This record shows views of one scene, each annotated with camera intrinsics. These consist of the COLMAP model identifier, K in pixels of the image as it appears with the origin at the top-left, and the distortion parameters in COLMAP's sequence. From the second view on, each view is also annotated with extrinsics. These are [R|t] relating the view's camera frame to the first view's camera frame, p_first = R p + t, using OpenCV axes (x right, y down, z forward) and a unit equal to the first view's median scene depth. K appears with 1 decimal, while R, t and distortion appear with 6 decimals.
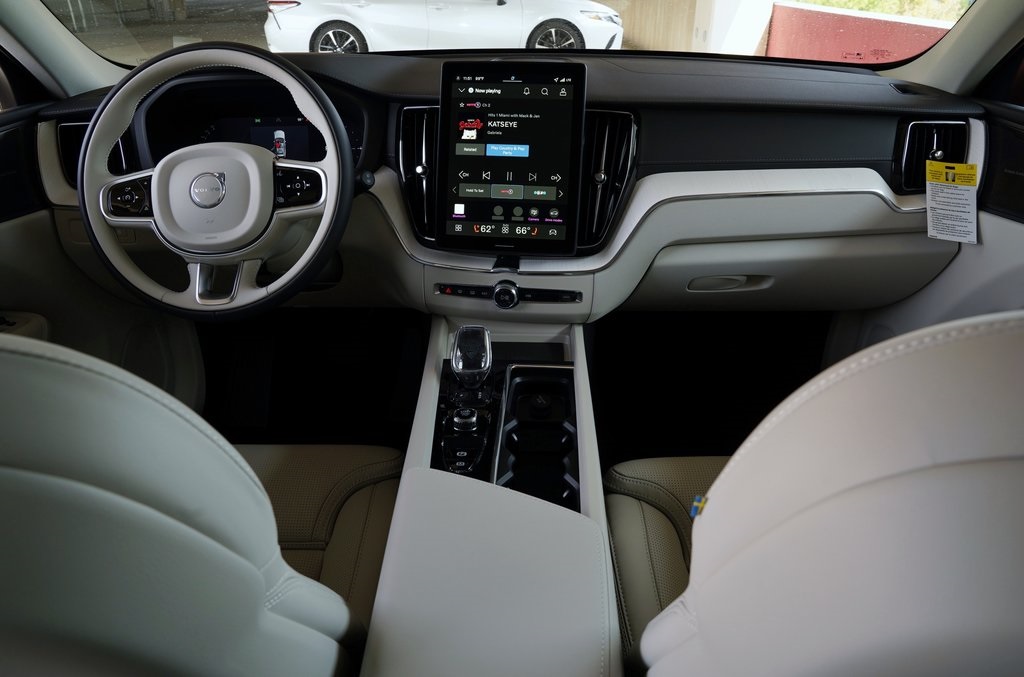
lens RADIAL K [[710.4, 0, 512.0], [0, 710.4, 338.5], [0, 0, 1]] dist [-0.127831, 0.085679]
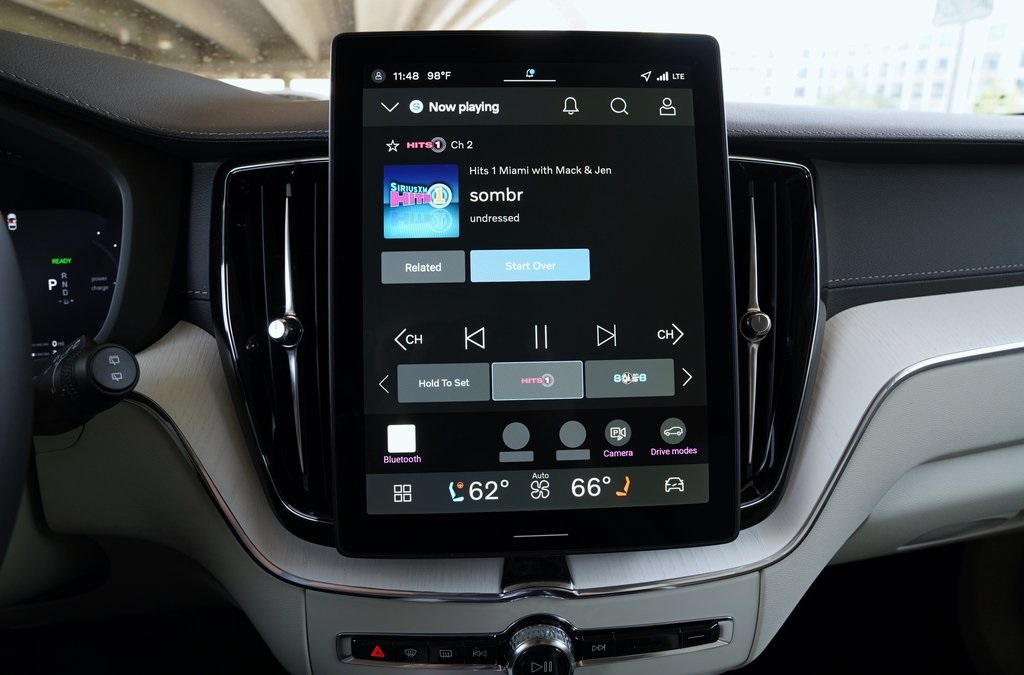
lens RADIAL K [[710.4, 0, 512.0], [0, 710.4, 337.5], [0, 0, 1]] dist [-0.127831, 0.085679]
pose [[0.980179, -0.059749, 0.188887, -0.084793], [0.093128, 0.980489, -0.173116, -0.168991], [-0.174858, 0.187275, 0.966619, 0.657566]]
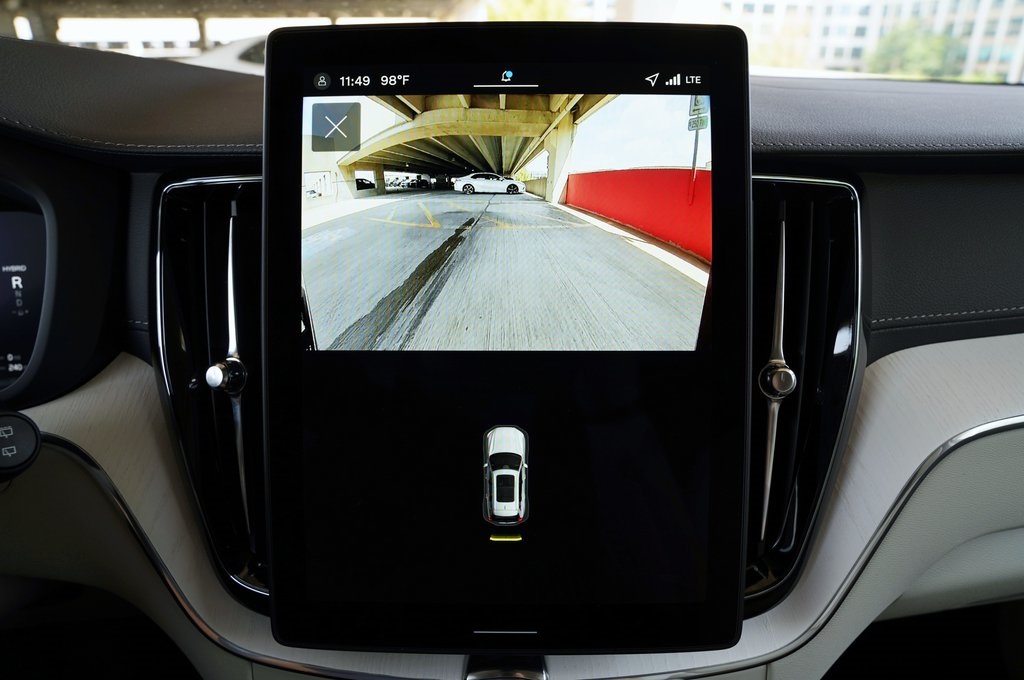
lens RADIAL K [[705.3, 0, 510.7], [0, 705.3, 335.7], [0, 0, 1]] dist [-0.127013, 0.083049]
pose [[0.991157, -0.050169, 0.122847, -0.038519], [0.062706, 0.992968, -0.100408, -0.227937], [-0.116946, 0.107223, 0.987333, 0.704626]]
